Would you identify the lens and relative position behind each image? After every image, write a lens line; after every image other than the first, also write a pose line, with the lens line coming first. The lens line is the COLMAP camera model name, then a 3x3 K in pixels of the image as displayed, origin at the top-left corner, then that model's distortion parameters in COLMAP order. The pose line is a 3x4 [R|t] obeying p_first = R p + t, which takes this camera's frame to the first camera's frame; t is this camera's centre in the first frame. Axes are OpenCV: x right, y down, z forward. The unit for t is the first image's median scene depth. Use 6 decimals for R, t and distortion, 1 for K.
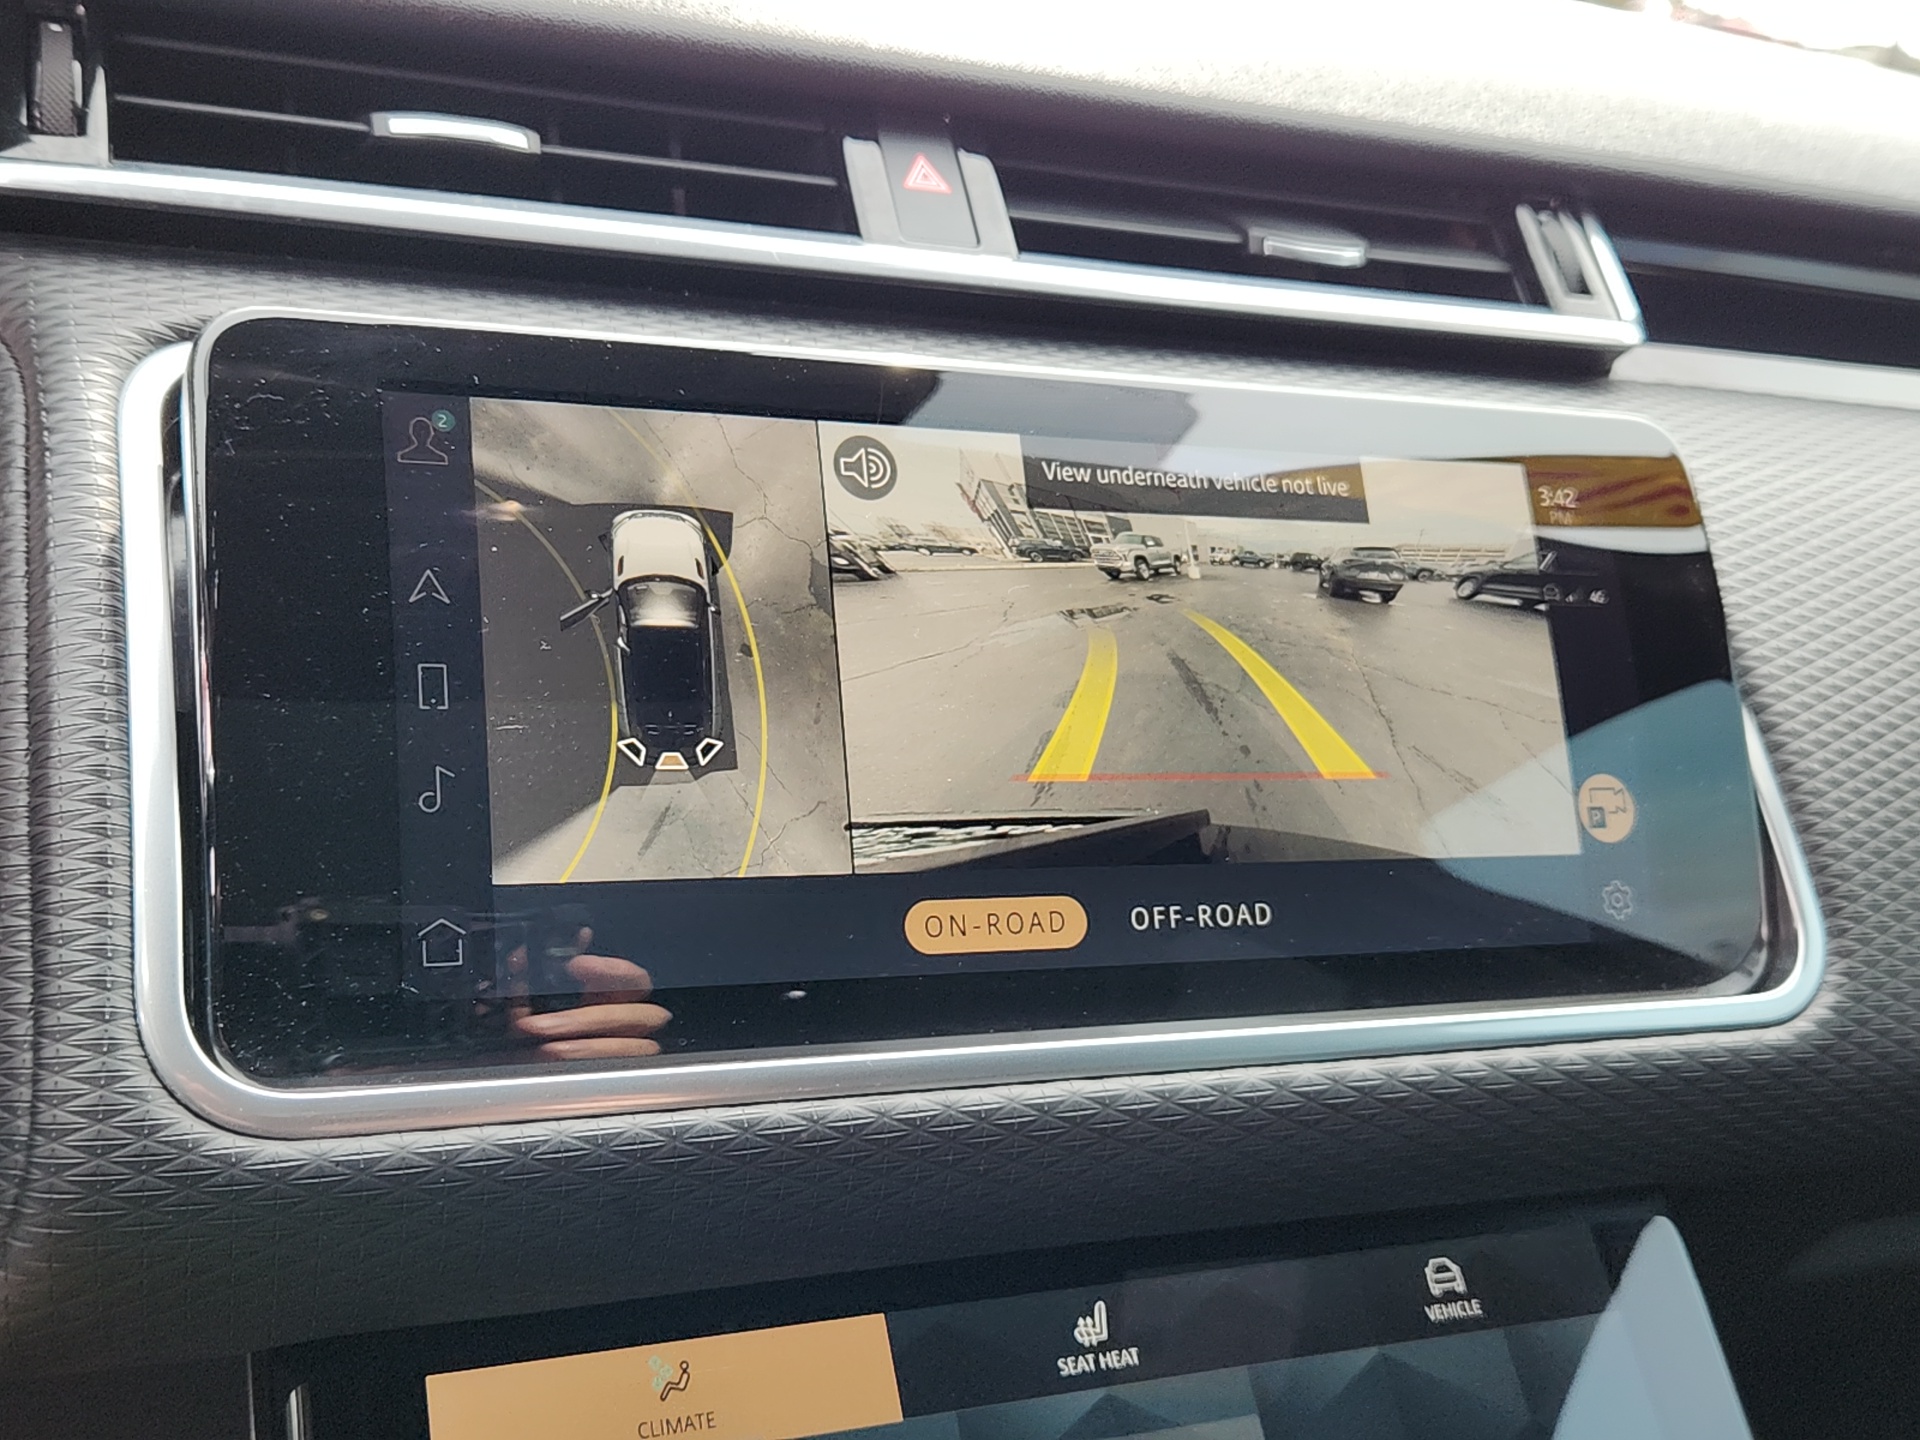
lens RADIAL K [[1981.5, 0, 956.1], [0, 1981.5, 761.6], [0, 0, 1]] dist [0.118217, -0.330315]
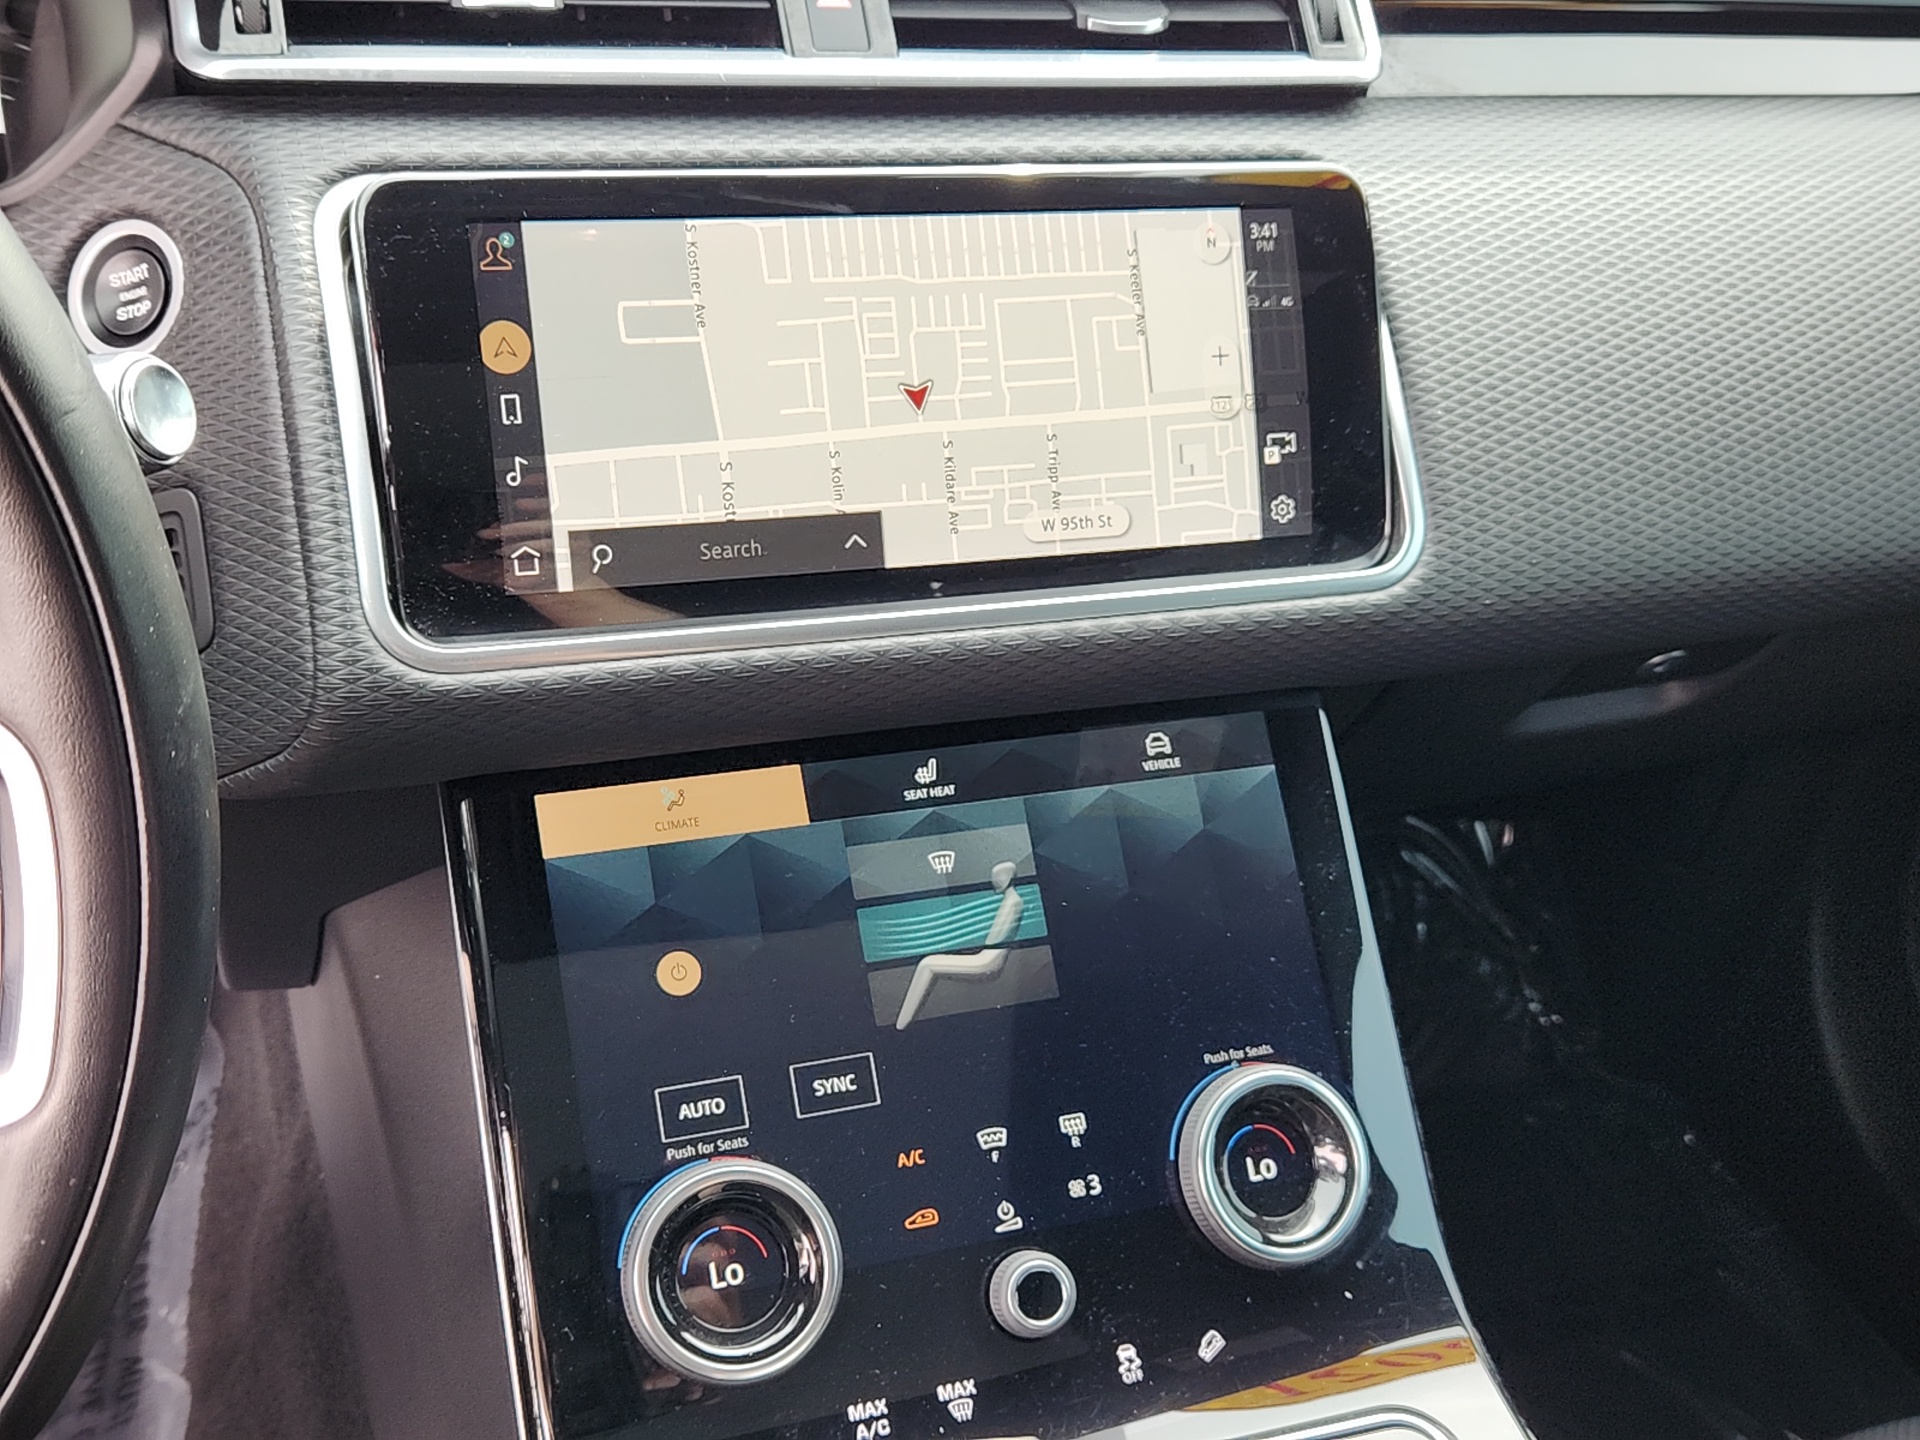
lens RADIAL K [[1981.5, 0, 956.1], [0, 1981.5, 761.6], [0, 0, 1]] dist [0.118217, -0.330315]
pose [[0.995968, 0.007383, -0.089404, 0.256416], [0.017065, 0.962816, 0.269618, -0.190324], [0.088070, -0.270057, 0.958808, -0.645274]]
